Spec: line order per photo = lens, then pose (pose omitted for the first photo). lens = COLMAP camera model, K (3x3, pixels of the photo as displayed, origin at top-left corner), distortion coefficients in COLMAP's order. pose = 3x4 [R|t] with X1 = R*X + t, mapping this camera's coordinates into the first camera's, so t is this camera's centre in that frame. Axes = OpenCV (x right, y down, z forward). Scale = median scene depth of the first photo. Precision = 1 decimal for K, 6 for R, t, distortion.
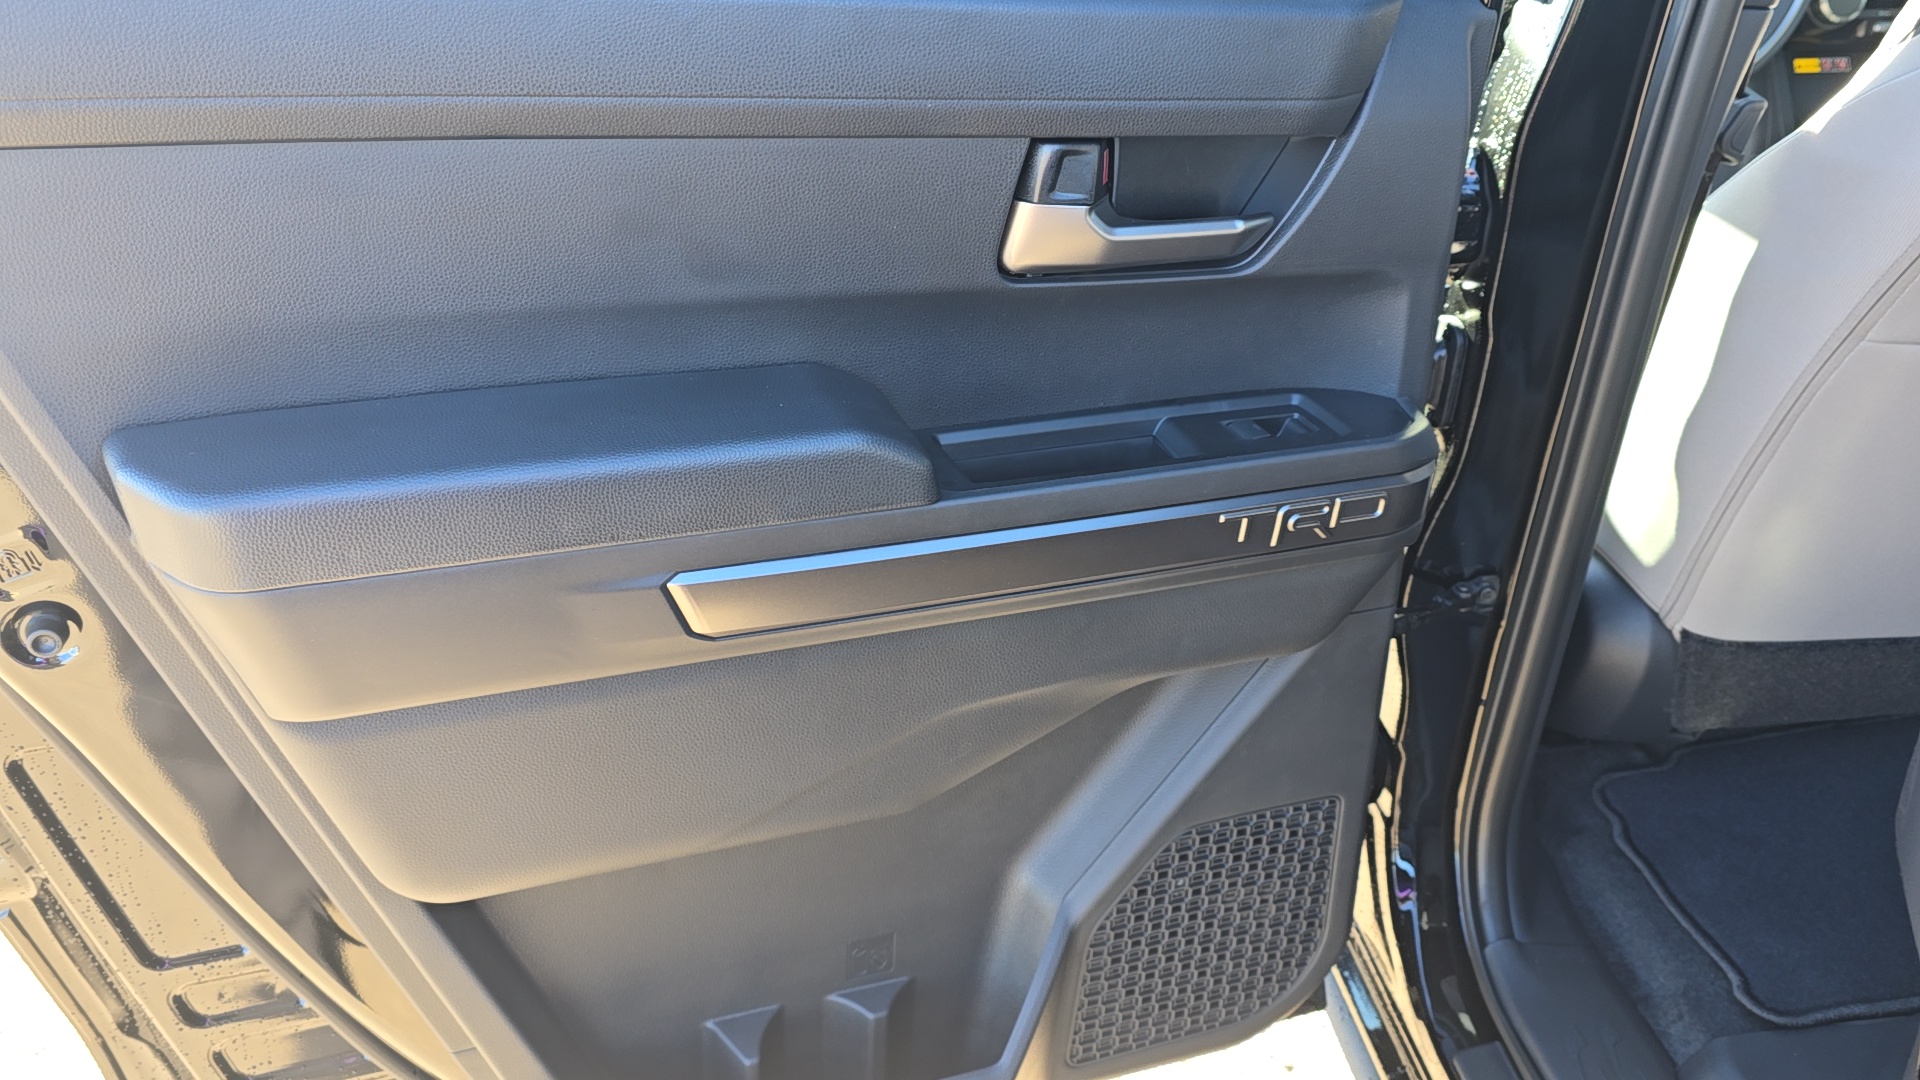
lens RADIAL K [[1572.7, 0, 960.0], [0, 1572.7, 540.0], [0, 0, 1]] dist [-0.013111, 0.006092]
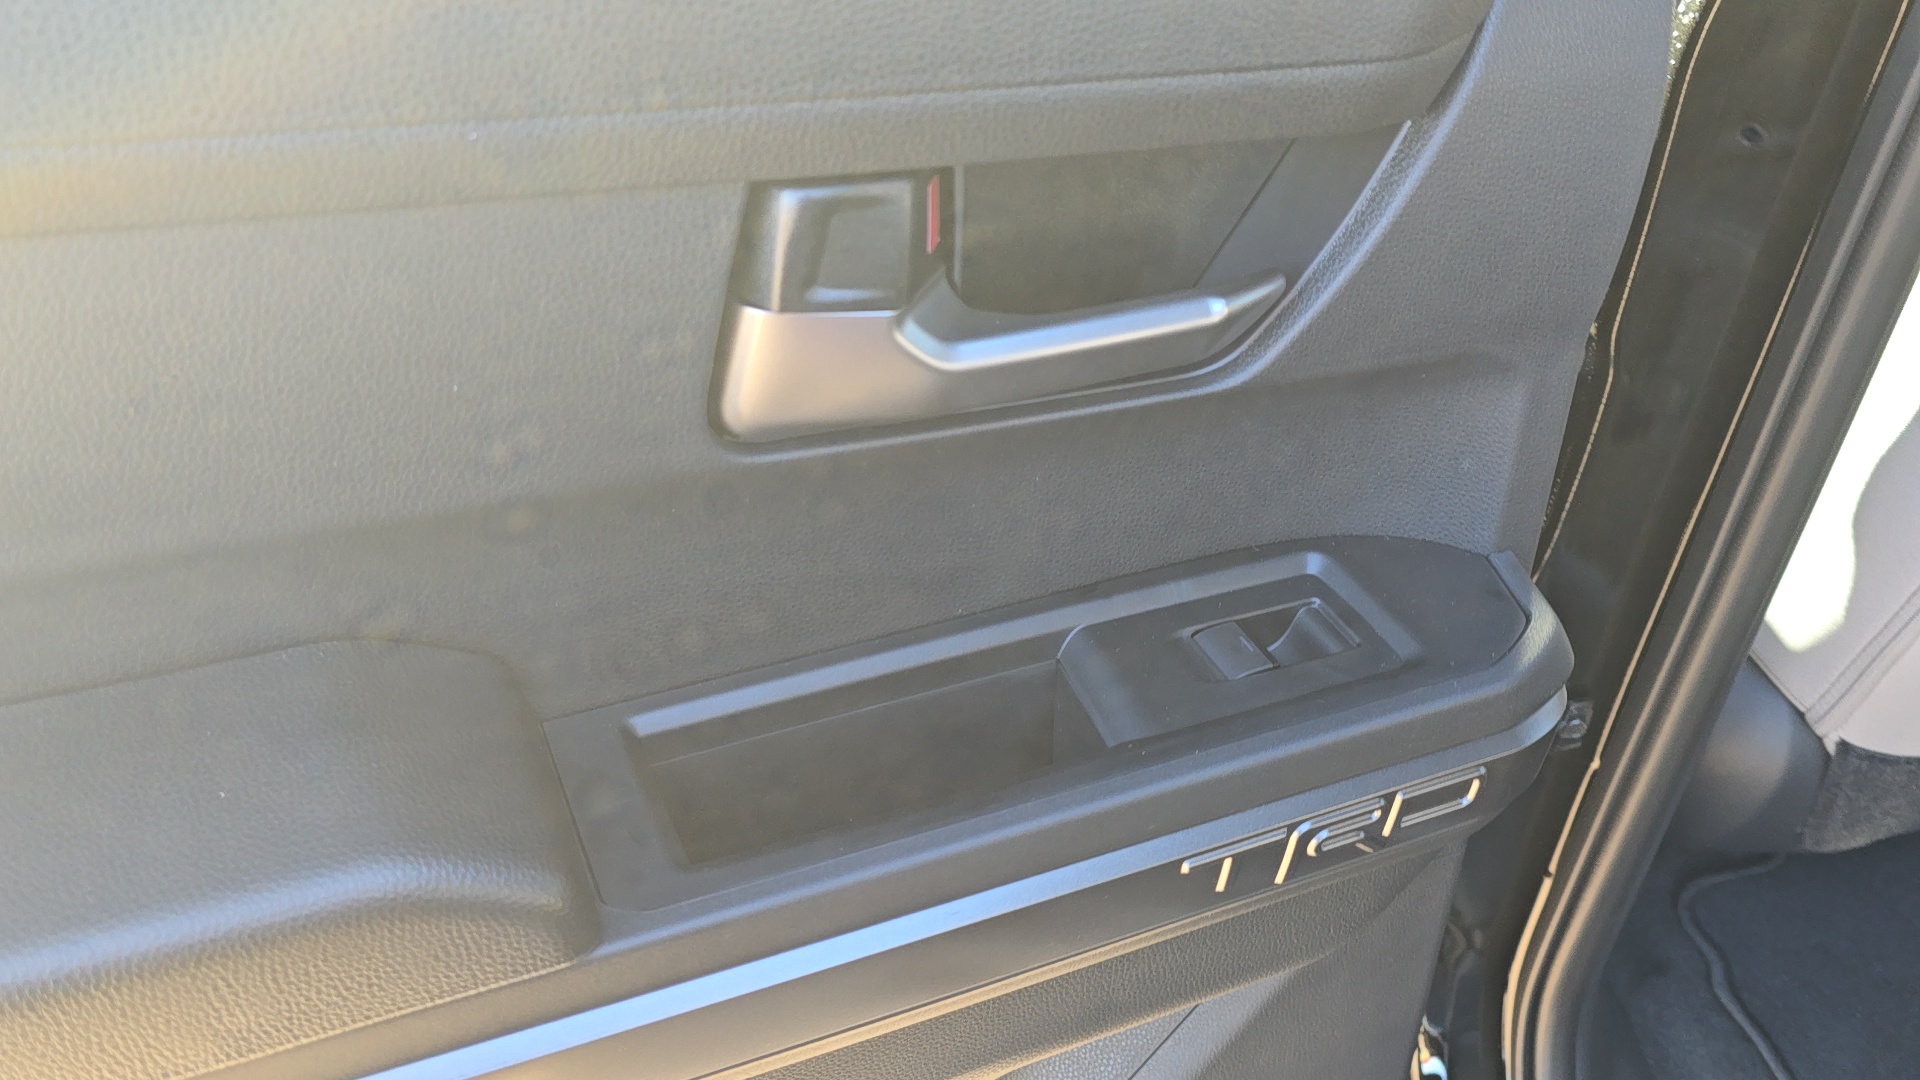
lens RADIAL K [[1569.7, 0, 984.8], [0, 1569.7, 546.3], [0, 0, 1]] dist [-0.002109, -0.002117]
pose [[0.998679, -0.028924, 0.042474, 0.075829], [0.022870, 0.990352, 0.136676, -0.180121], [-0.046017, -0.135524, 0.989705, 0.468868]]
